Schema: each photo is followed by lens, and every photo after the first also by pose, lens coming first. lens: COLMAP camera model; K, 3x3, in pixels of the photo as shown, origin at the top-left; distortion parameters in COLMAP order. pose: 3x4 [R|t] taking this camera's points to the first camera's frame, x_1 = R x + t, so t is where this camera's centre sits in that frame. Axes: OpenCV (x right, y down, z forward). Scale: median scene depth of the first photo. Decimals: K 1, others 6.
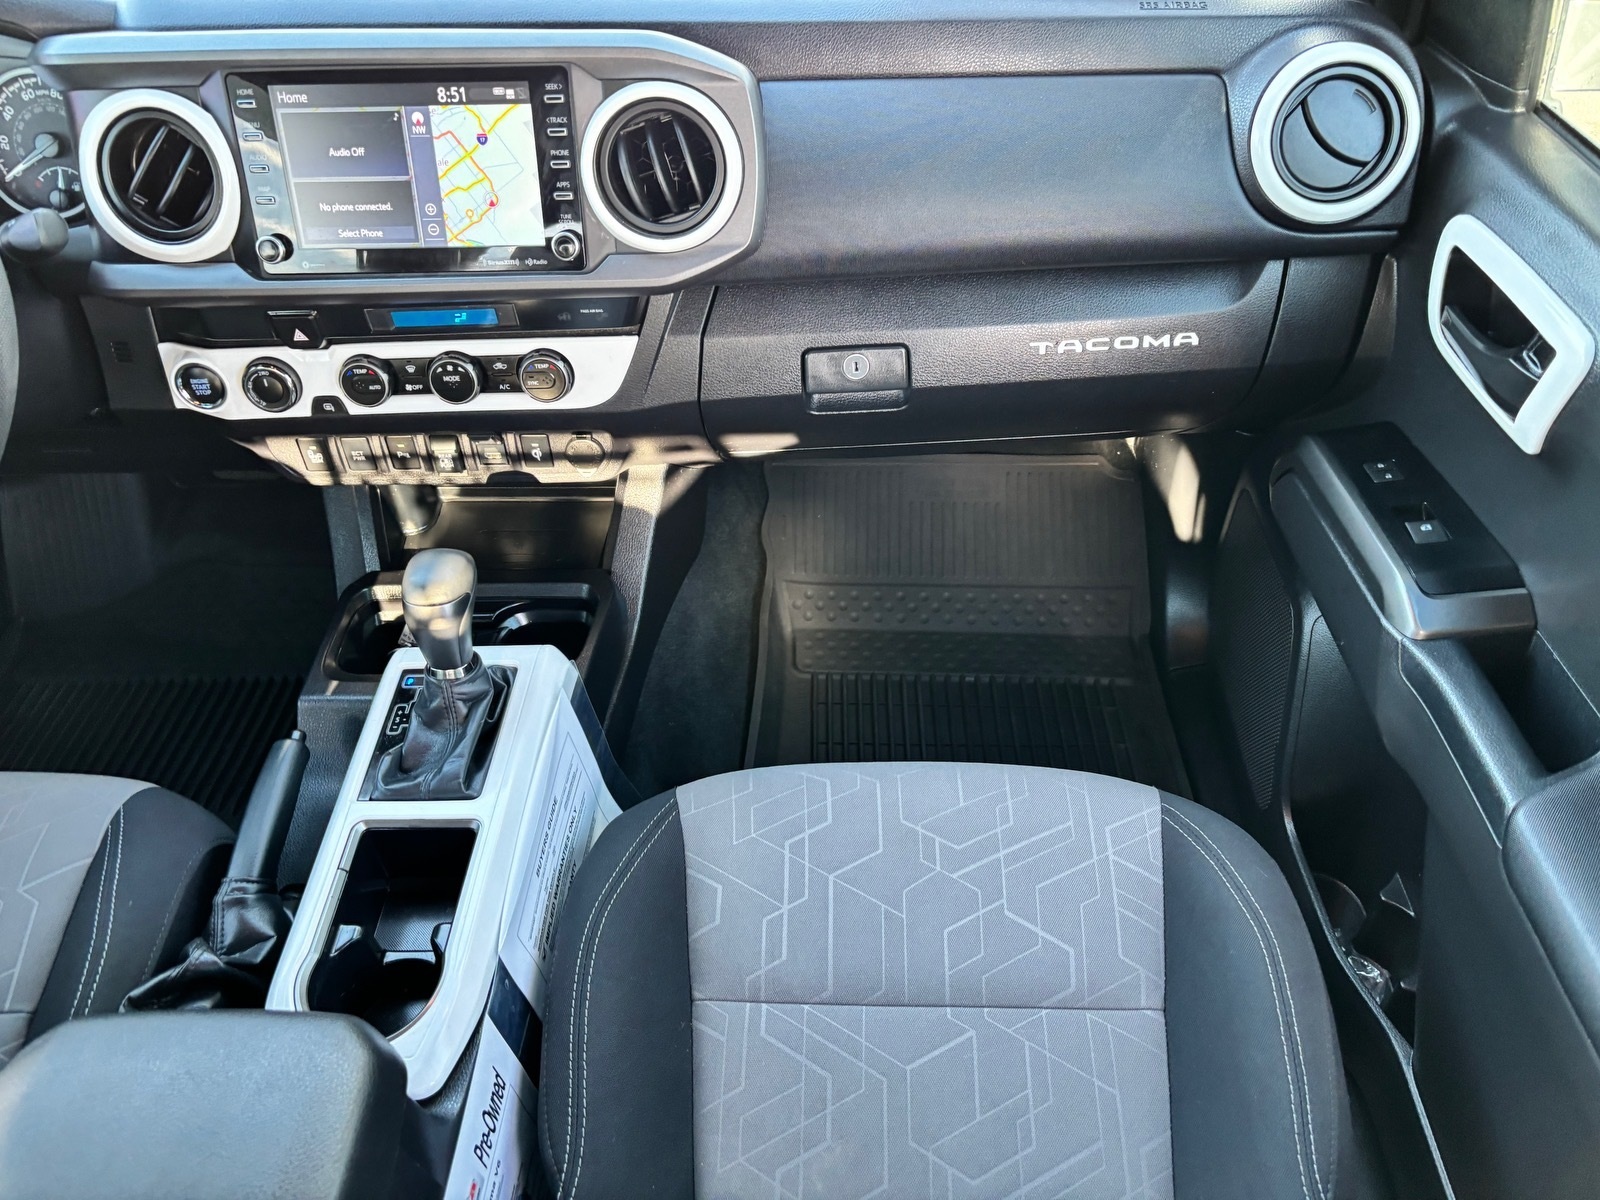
lens RADIAL K [[1248.8, 0, 818.9], [0, 1248.8, 600.0], [0, 0, 1]] dist [0.032834, -0.038499]
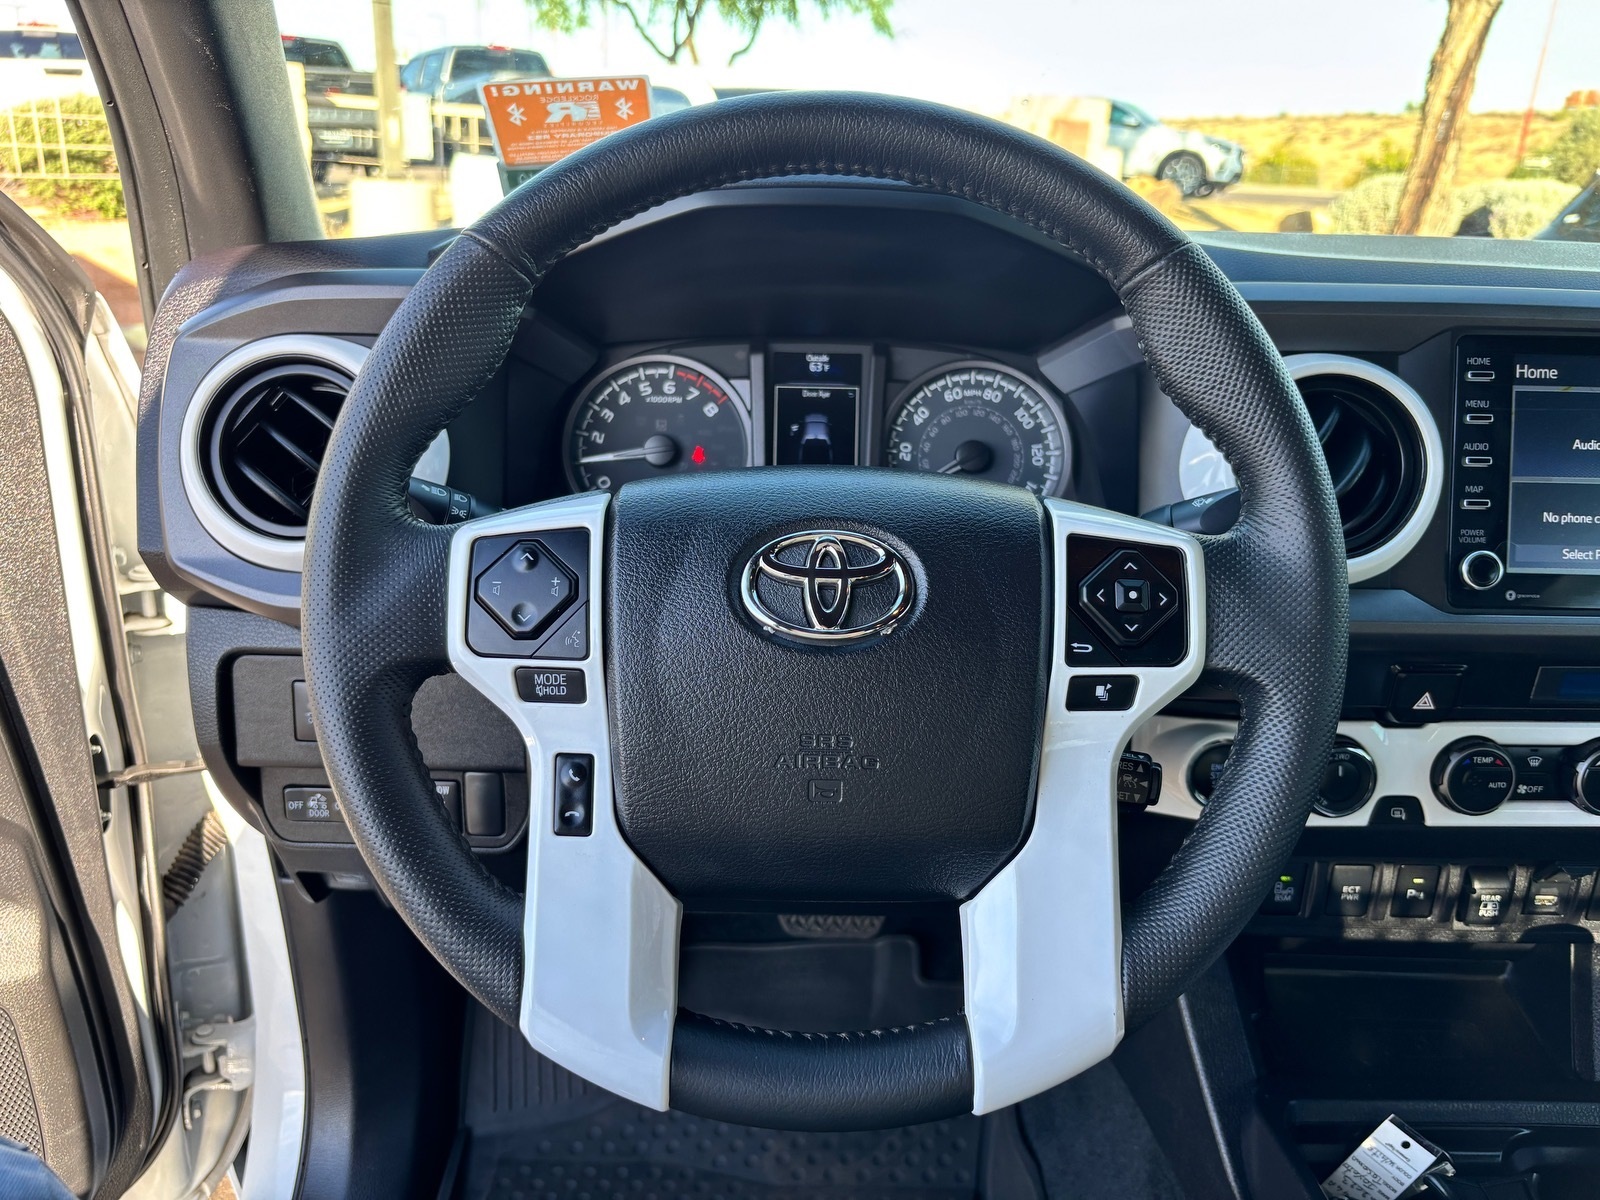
lens RADIAL K [[1248.8, 0, 788.9], [0, 1248.8, 609.5], [0, 0, 1]] dist [0.032834, -0.038499]
pose [[0.998406, 0.046011, 0.032696, -0.813861], [-0.029918, 0.922562, -0.384688, 0.016018], [-0.047864, 0.383096, 0.922468, 0.382830]]
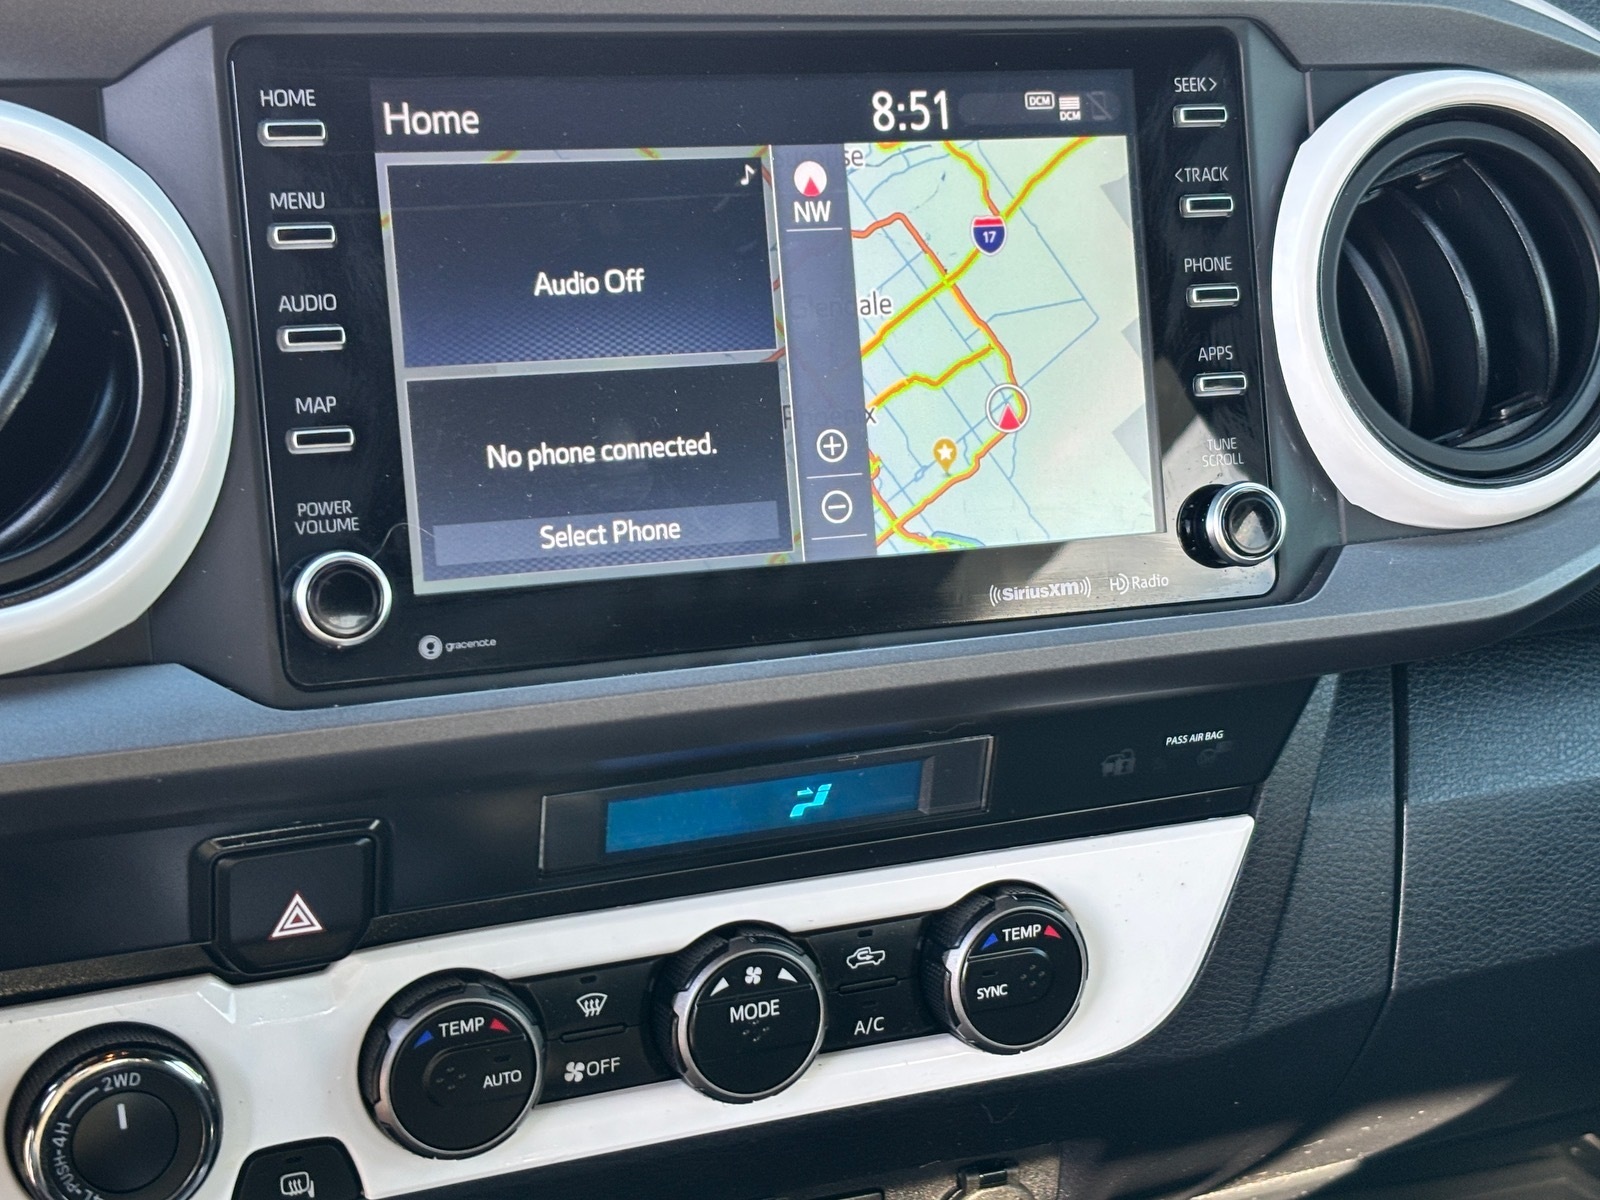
lens RADIAL K [[2695.5, 0, 809.0], [0, 2695.5, 592.1], [0, 0, 1]] dist [0.160585, 0.000000]
pose [[0.907188, -0.058965, 0.416573, -0.582400], [0.222420, 0.907672, -0.355894, -0.034697], [-0.357126, 0.415517, 0.836544, 0.431226]]
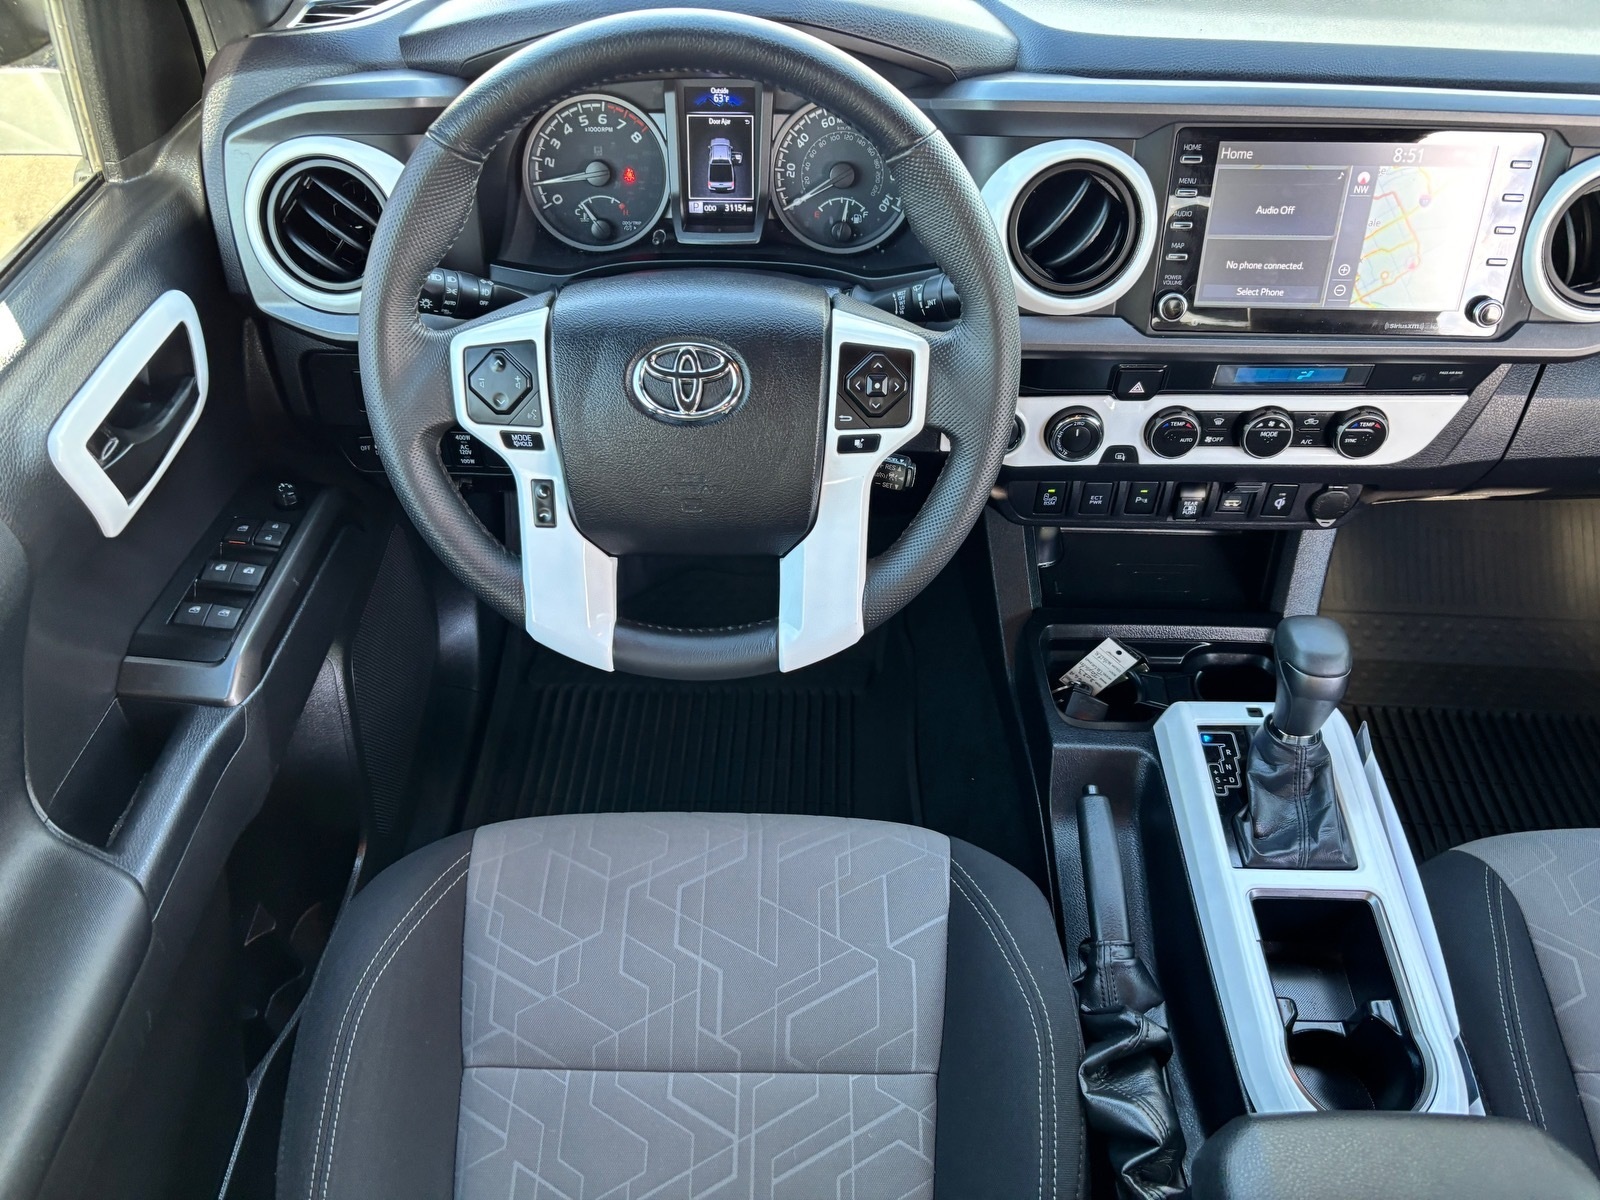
lens RADIAL K [[1248.8, 0, 789.7], [0, 1248.8, 621.8], [0, 0, 1]] dist [0.032834, -0.038499]
pose [[0.999465, 0.025030, 0.021037, -0.727880], [-0.026247, 0.997869, 0.059734, -0.083839], [-0.019497, -0.060255, 0.997993, 0.020929]]
